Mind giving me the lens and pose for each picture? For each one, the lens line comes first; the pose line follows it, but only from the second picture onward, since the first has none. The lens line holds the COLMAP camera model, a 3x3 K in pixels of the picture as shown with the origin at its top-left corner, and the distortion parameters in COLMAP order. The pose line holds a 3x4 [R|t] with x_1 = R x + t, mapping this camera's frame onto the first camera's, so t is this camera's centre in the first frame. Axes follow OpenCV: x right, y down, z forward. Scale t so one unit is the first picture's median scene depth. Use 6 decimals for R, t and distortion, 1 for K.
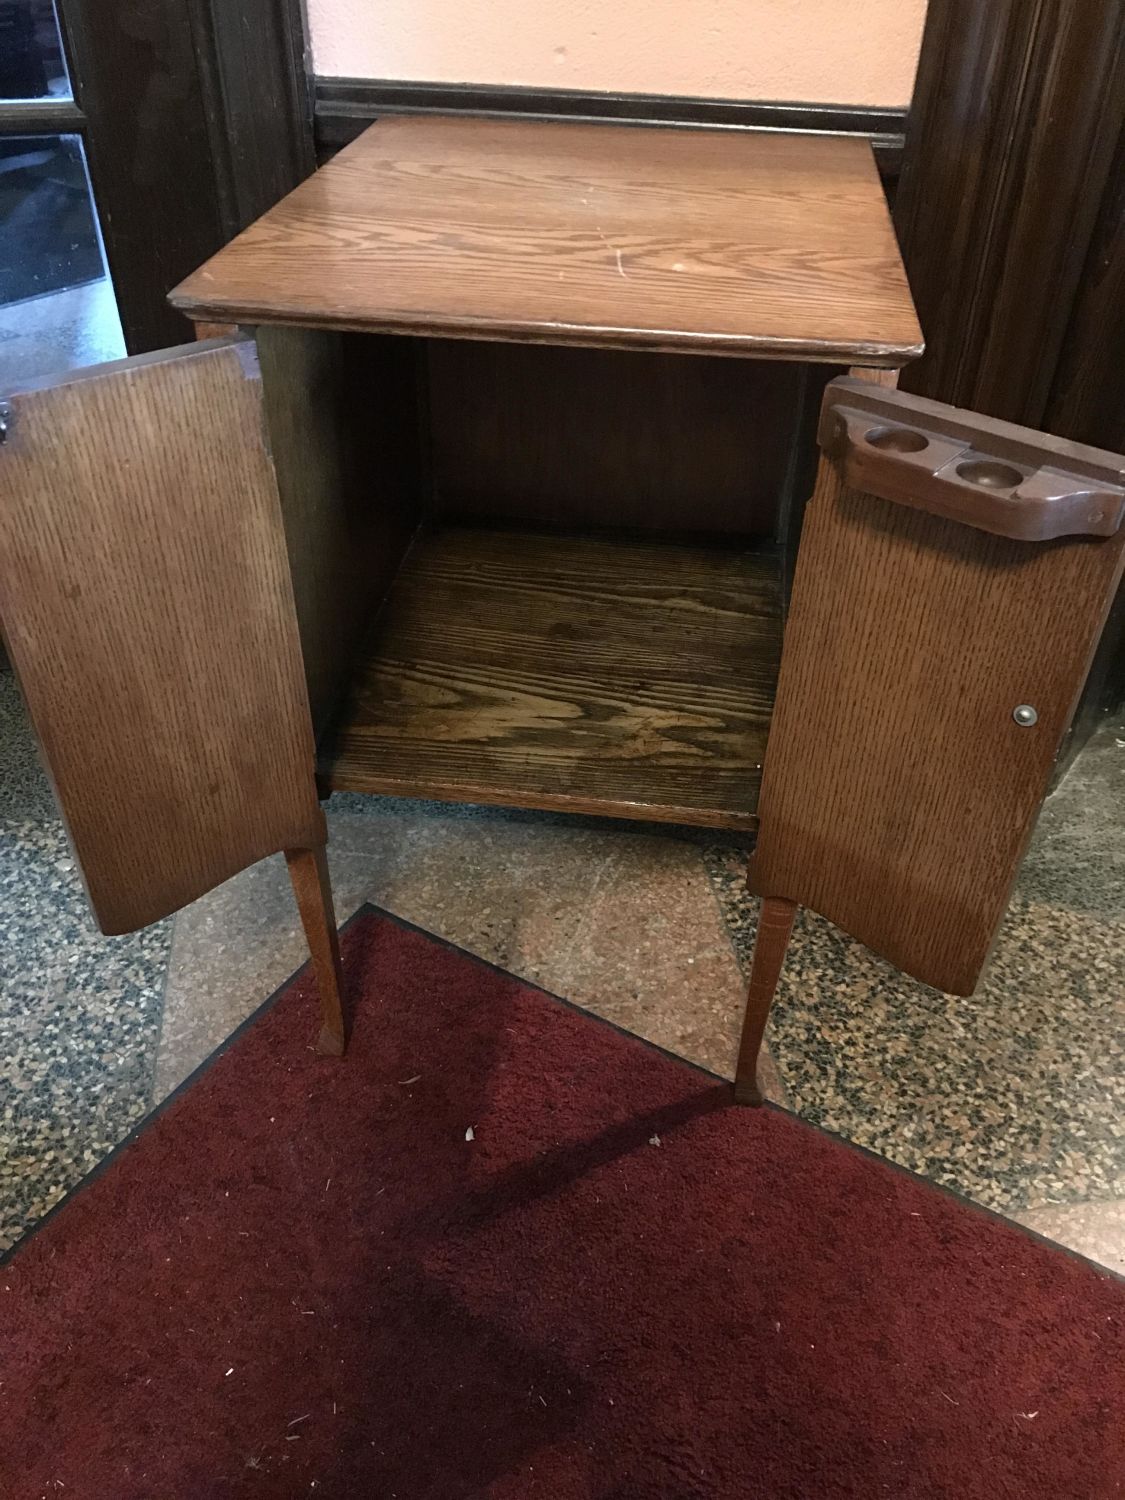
lens RADIAL K [[1281.5, 0, 557.7], [0, 1281.5, 753.4], [0, 0, 1]] dist [-0.030839, 0.053843]
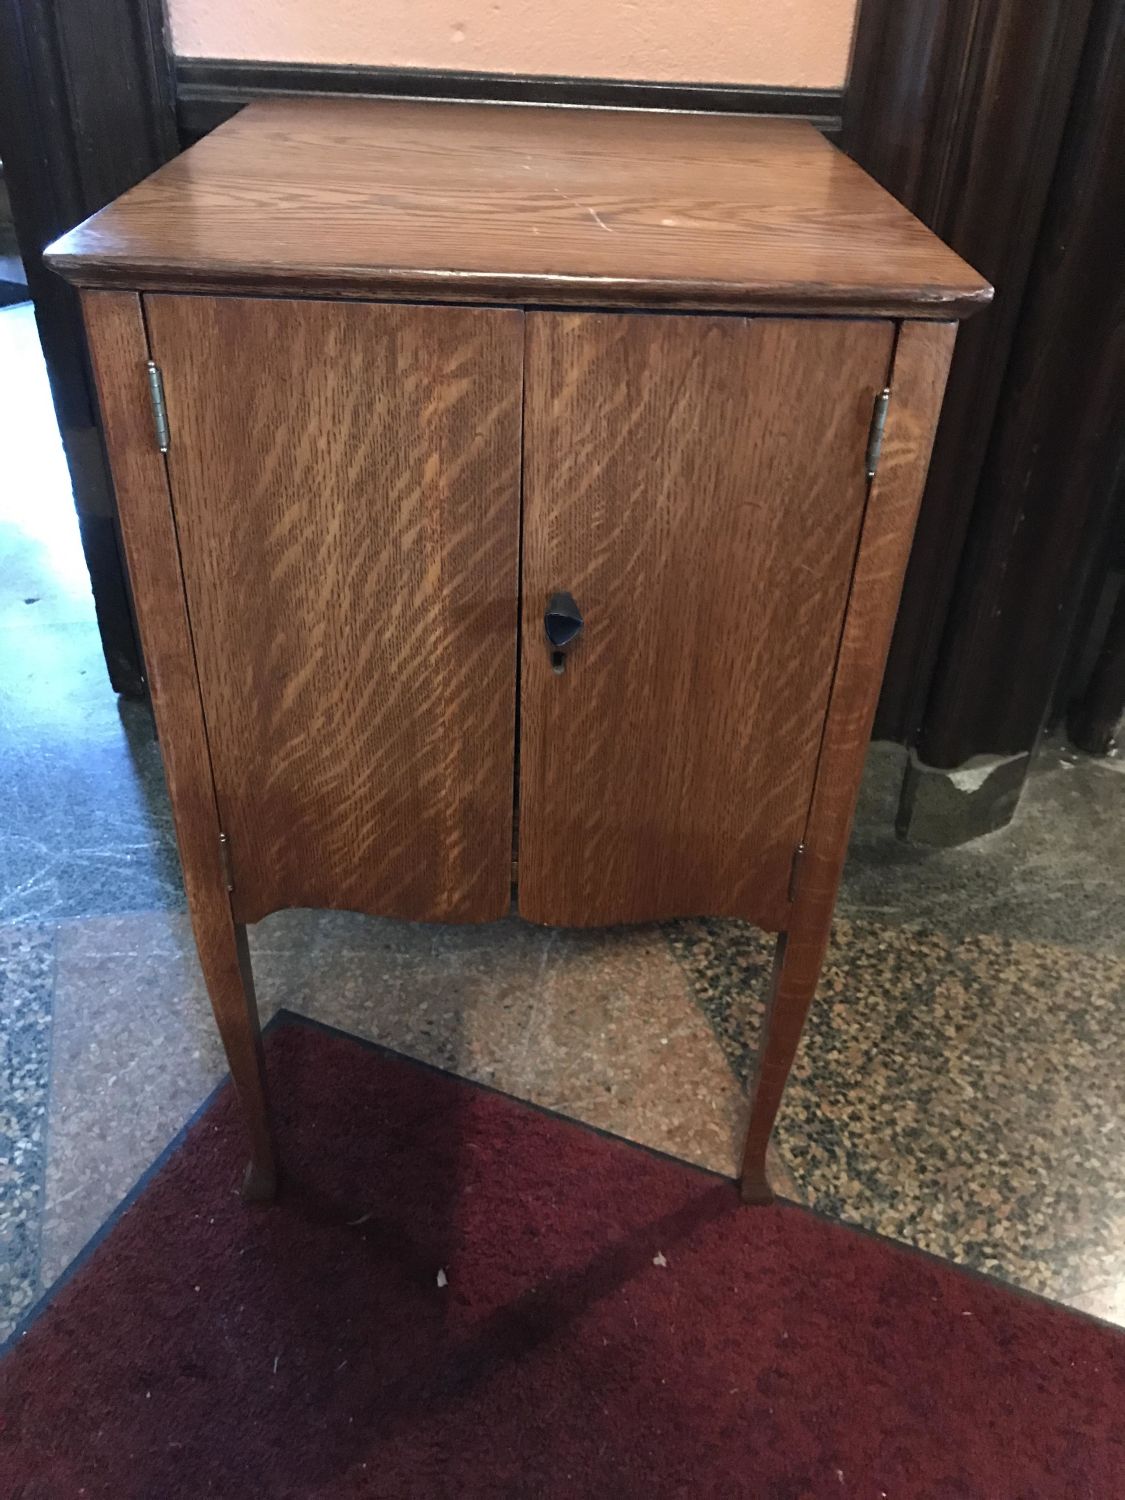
lens RADIAL K [[1281.5, 0, 566.4], [0, 1281.5, 745.3], [0, 0, 1]] dist [-0.030839, 0.053843]
pose [[0.988895, -0.066843, 0.132736, -0.070706], [0.074456, 0.995802, -0.053240, 0.001018], [-0.128620, 0.062532, 0.989721, 0.131925]]
